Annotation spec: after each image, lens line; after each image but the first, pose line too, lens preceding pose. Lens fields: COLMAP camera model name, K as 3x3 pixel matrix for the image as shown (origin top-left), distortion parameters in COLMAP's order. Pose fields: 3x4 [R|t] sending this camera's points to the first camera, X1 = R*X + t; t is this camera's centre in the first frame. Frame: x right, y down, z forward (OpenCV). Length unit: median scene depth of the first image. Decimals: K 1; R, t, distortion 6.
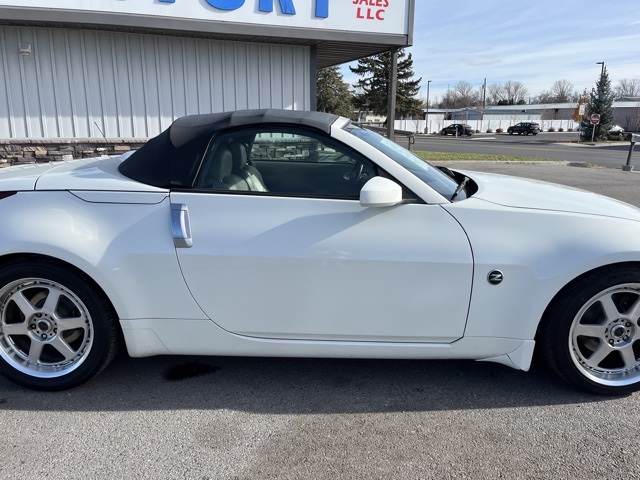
lens RADIAL K [[482.7, 0, 314.9], [0, 482.7, 236.7], [0, 0, 1]] dist [0.071177, -0.096670]
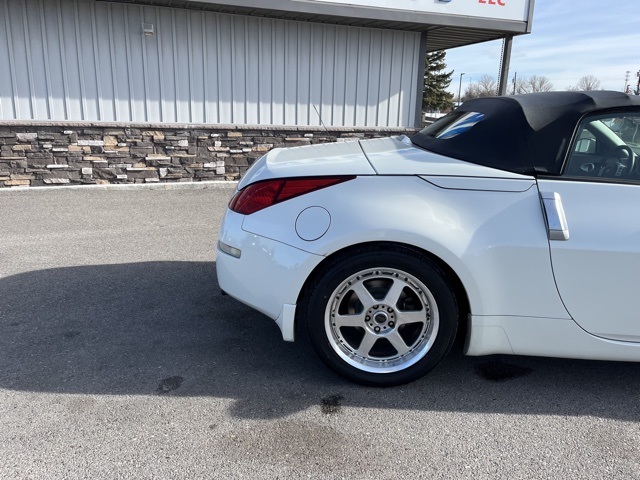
lens RADIAL K [[482.7, 0, 314.8], [0, 482.7, 243.1], [0, 0, 1]] dist [0.071177, -0.096670]
pose [[0.999205, 0.028869, -0.027487, -0.210027], [-0.028068, 0.999183, 0.029090, 0.004111], [0.028304, -0.028295, 0.999199, 0.020387]]
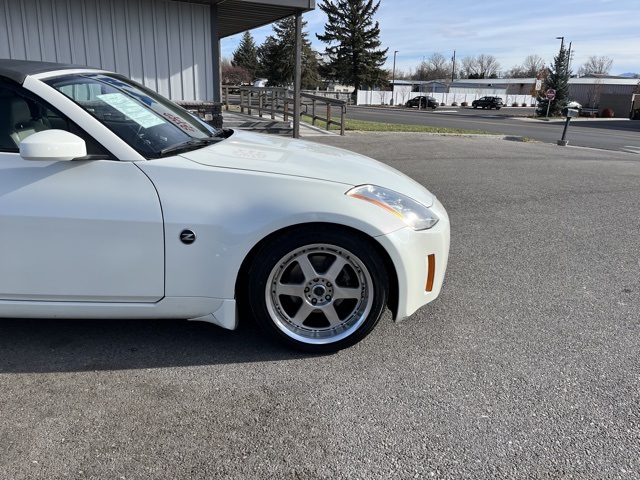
lens RADIAL K [[482.7, 0, 315.6], [0, 482.7, 234.7], [0, 0, 1]] dist [0.071177, -0.096670]
pose [[0.998302, 0.012062, 0.056989, 0.171697], [-0.015211, 0.998363, 0.055141, 0.006286], [-0.056231, -0.055914, 0.996851, -0.000554]]
